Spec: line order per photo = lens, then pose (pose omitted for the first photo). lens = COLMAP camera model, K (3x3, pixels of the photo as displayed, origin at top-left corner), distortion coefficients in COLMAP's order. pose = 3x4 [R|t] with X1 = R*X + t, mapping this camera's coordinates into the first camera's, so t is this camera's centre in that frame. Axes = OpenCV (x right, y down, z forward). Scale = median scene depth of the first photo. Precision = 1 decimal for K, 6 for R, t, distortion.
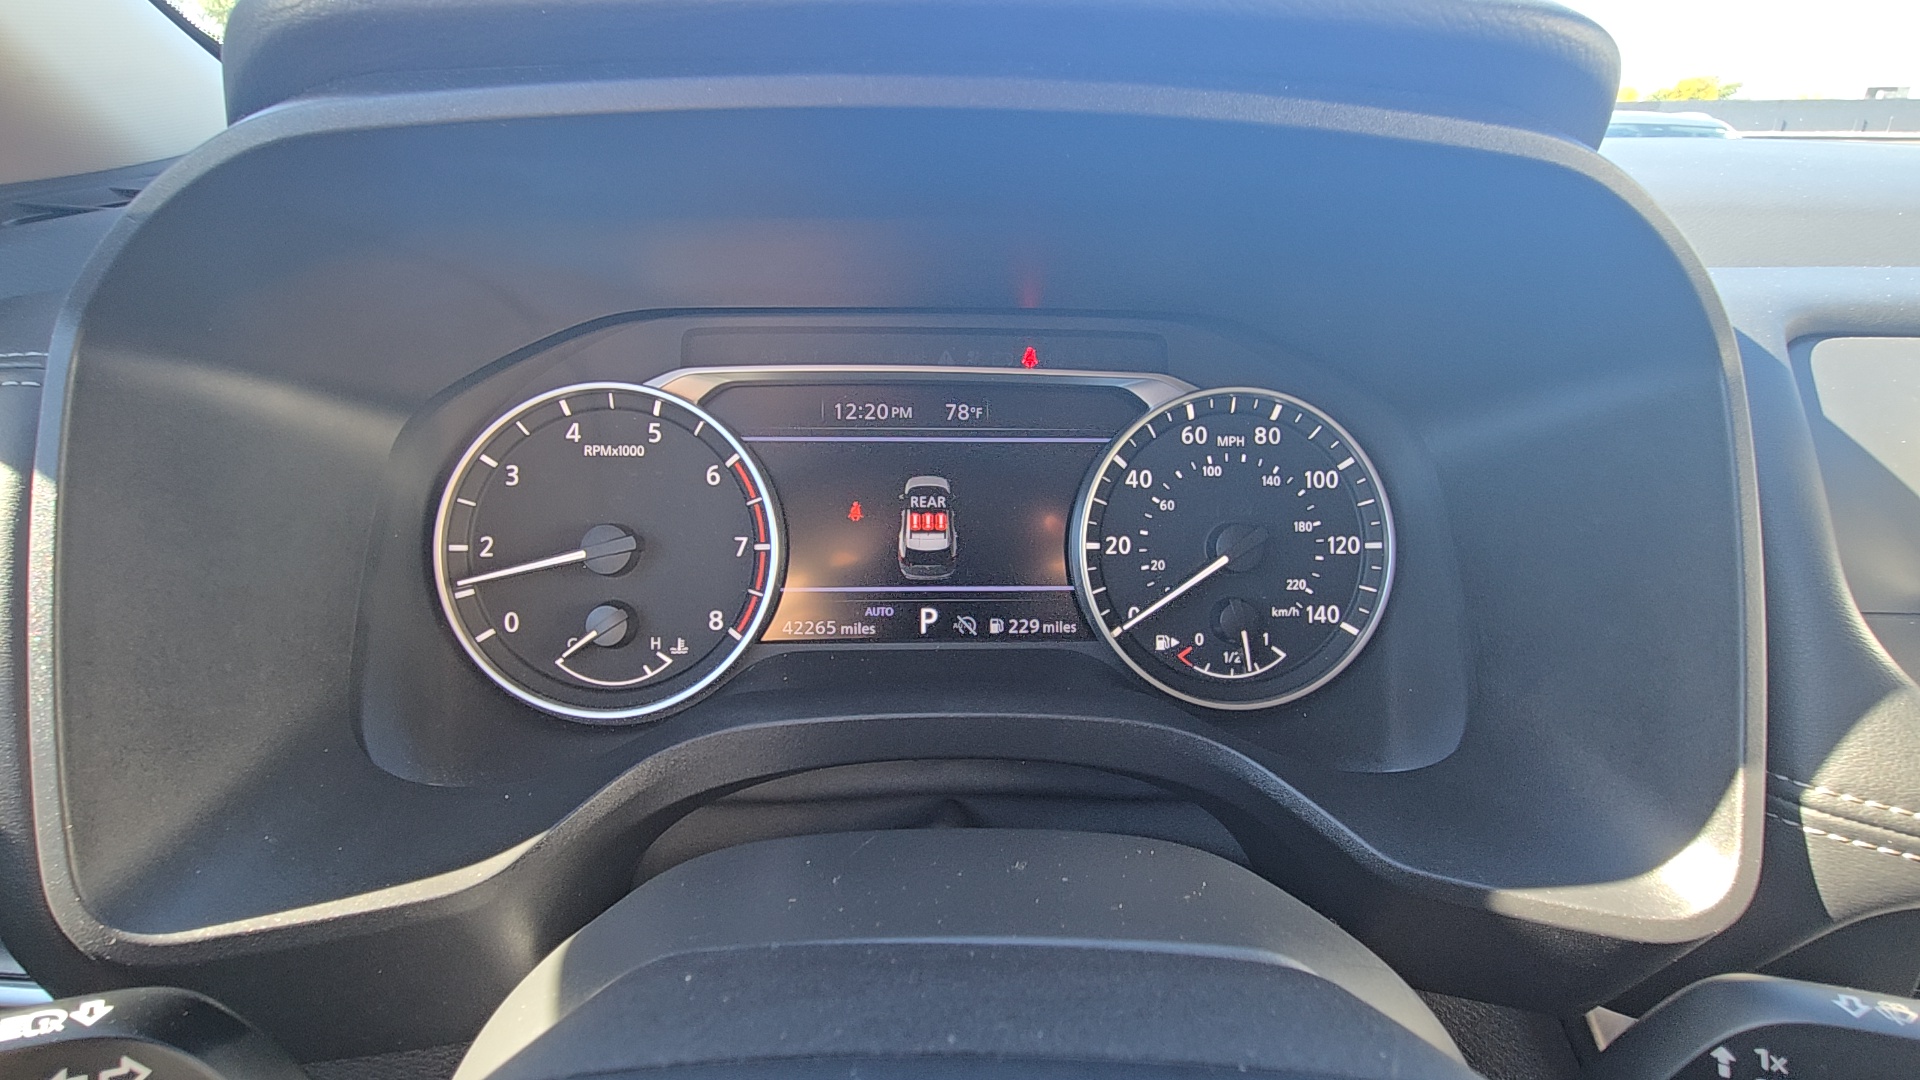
lens RADIAL K [[972.8, 0, 961.7], [0, 972.8, 560.6], [0, 0, 1]] dist [0.005793, -0.003623]
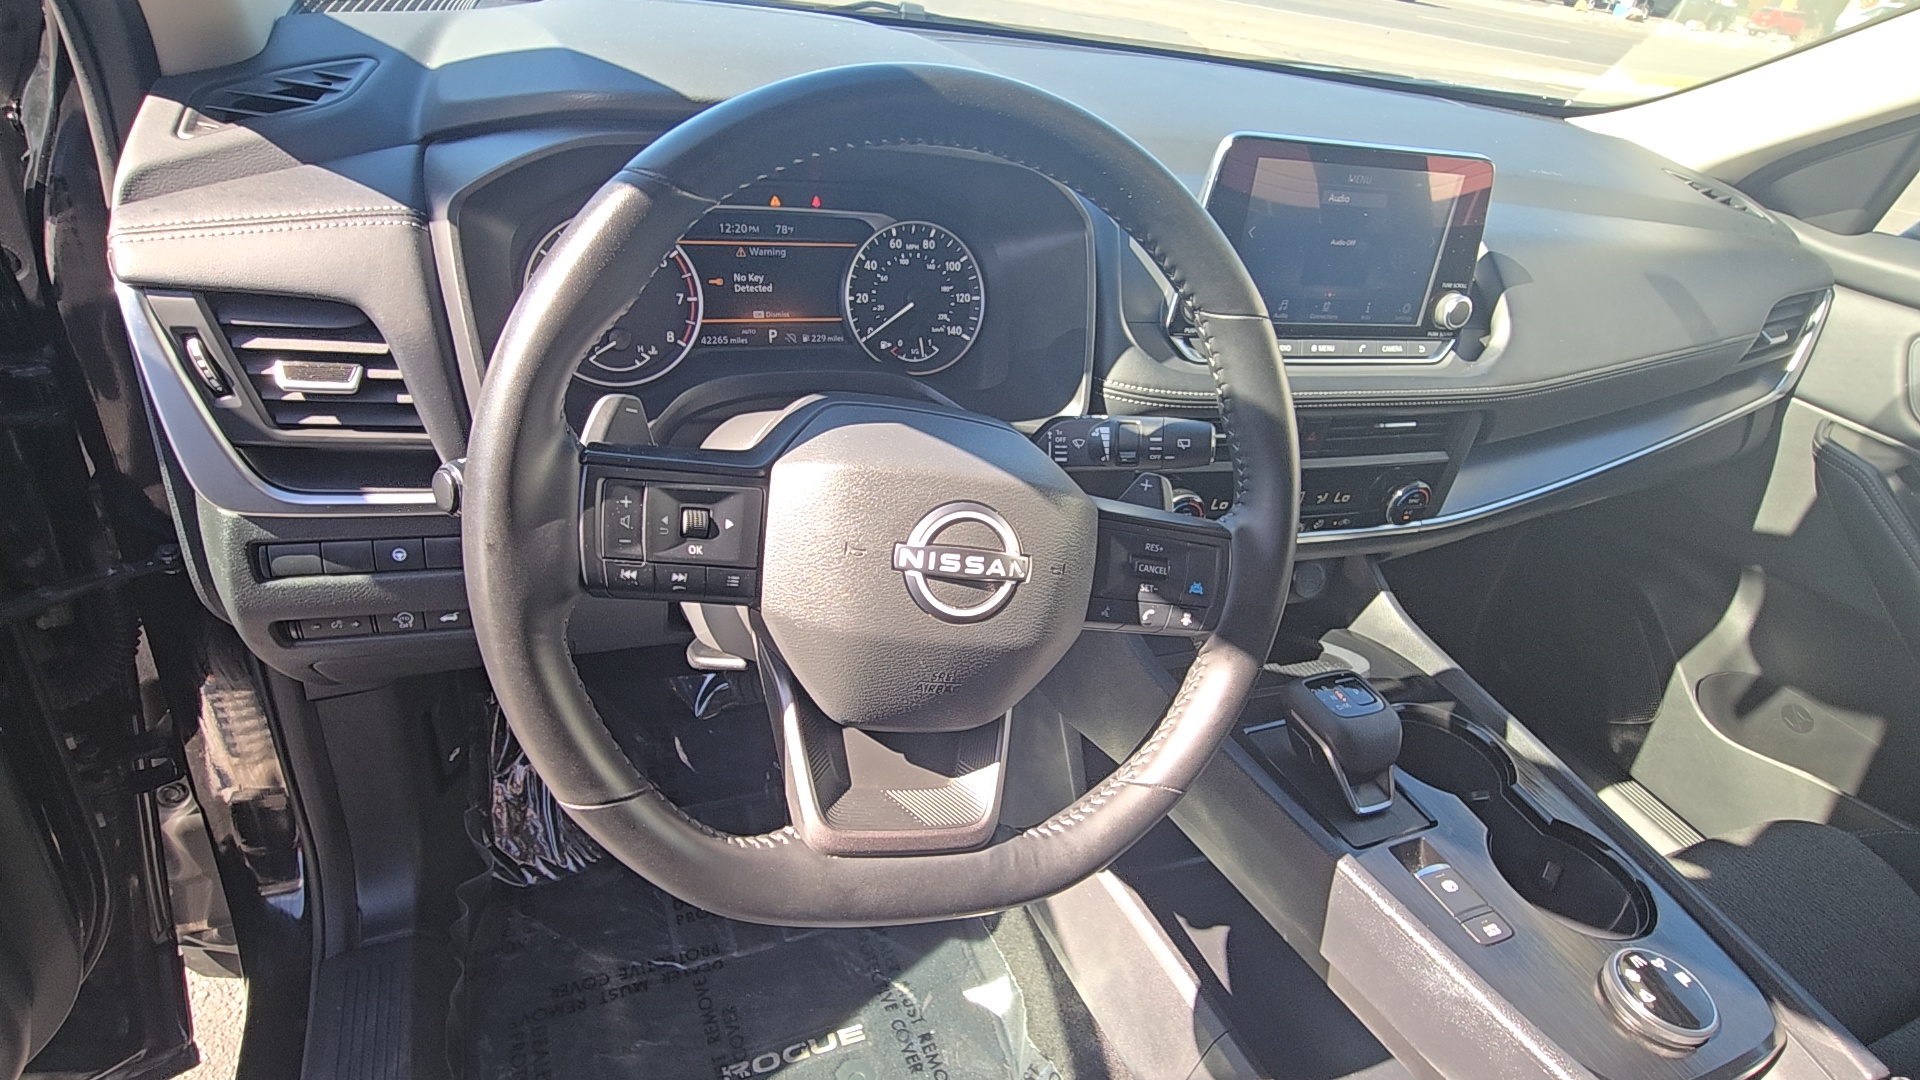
lens RADIAL K [[972.8, 0, 959.6], [0, 972.8, 540.7], [0, 0, 1]] dist [0.005793, -0.003623]
pose [[0.938831, -0.085252, 0.333659, -0.388378], [0.007030, 0.973417, 0.228932, 0.014839], [-0.344307, -0.212582, 0.914473, -1.107055]]
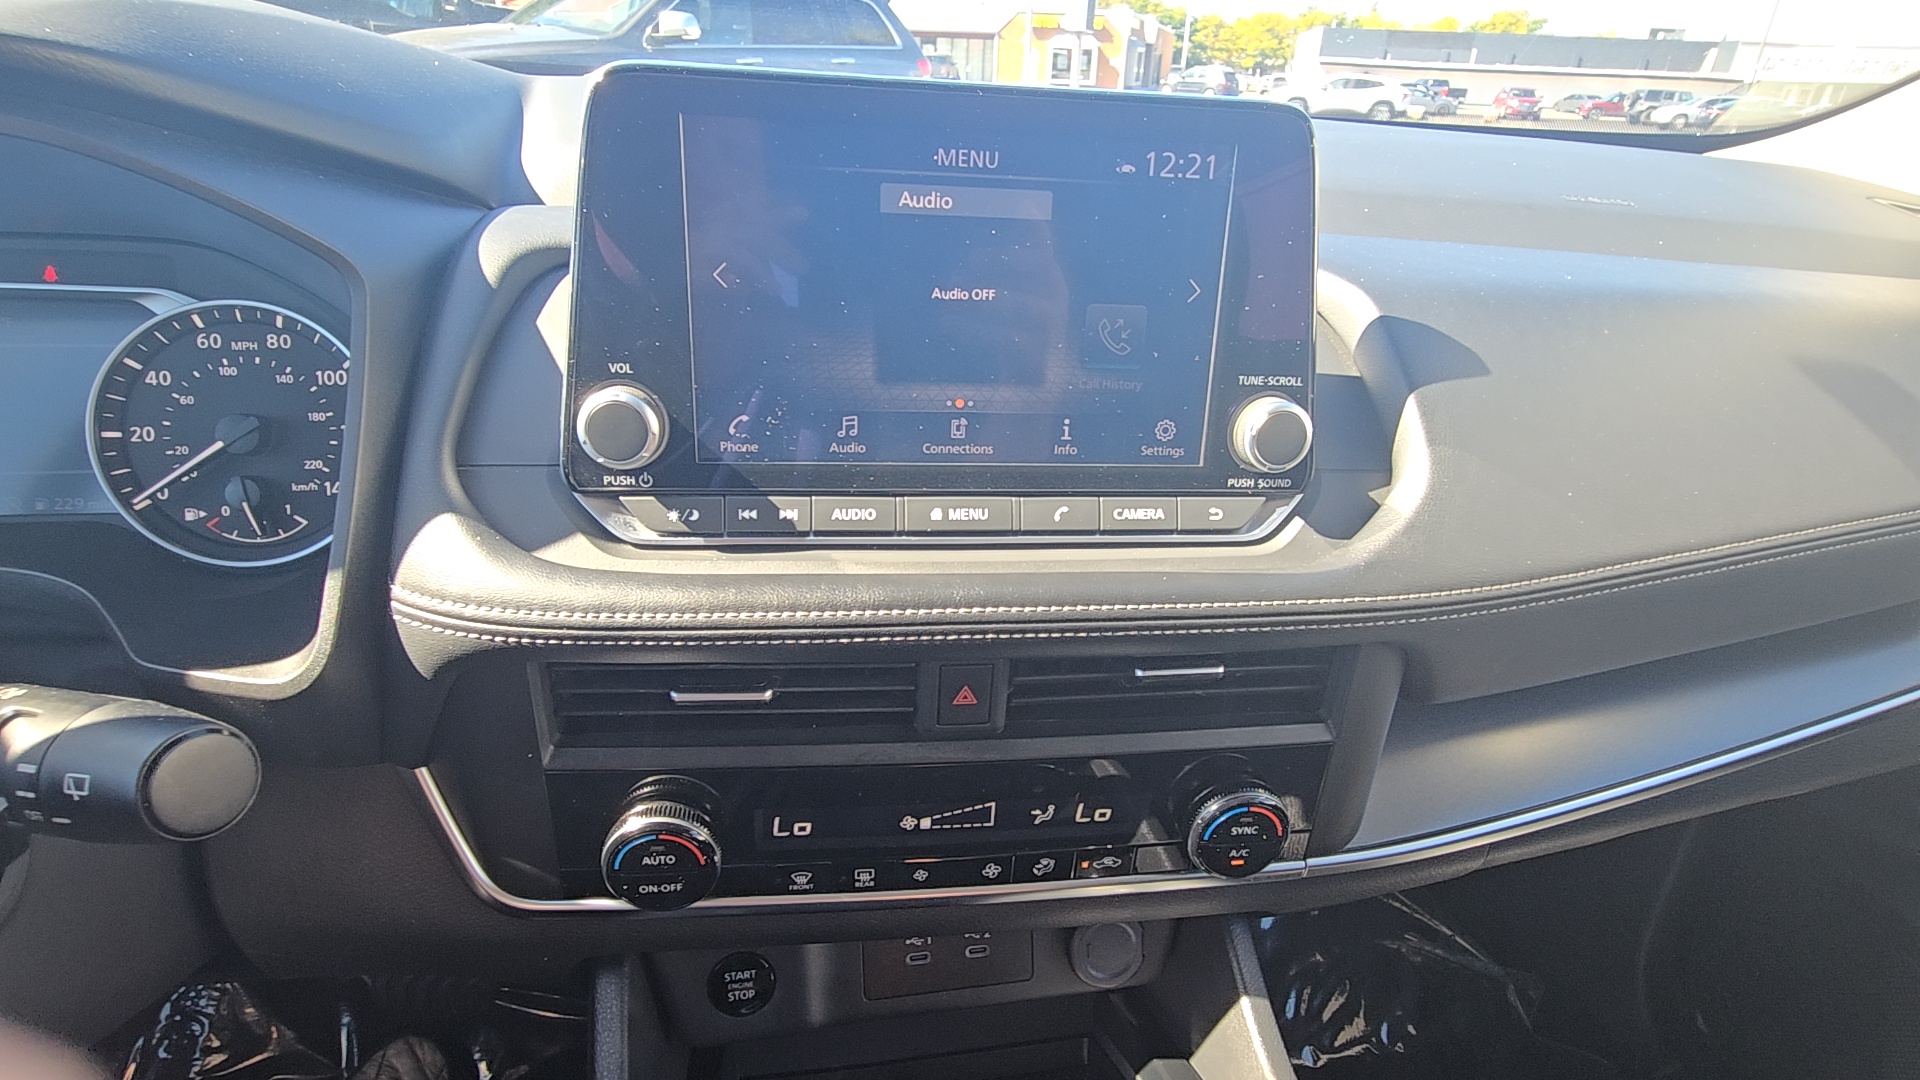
lens RADIAL K [[972.8, 0, 967.6], [0, 972.8, 551.8], [0, 0, 1]] dist [0.005793, -0.003623]
pose [[0.989317, -0.032814, 0.142038, 0.985584], [0.022755, 0.997154, 0.071876, 0.065027], [-0.143992, -0.067877, 0.987248, -0.337727]]
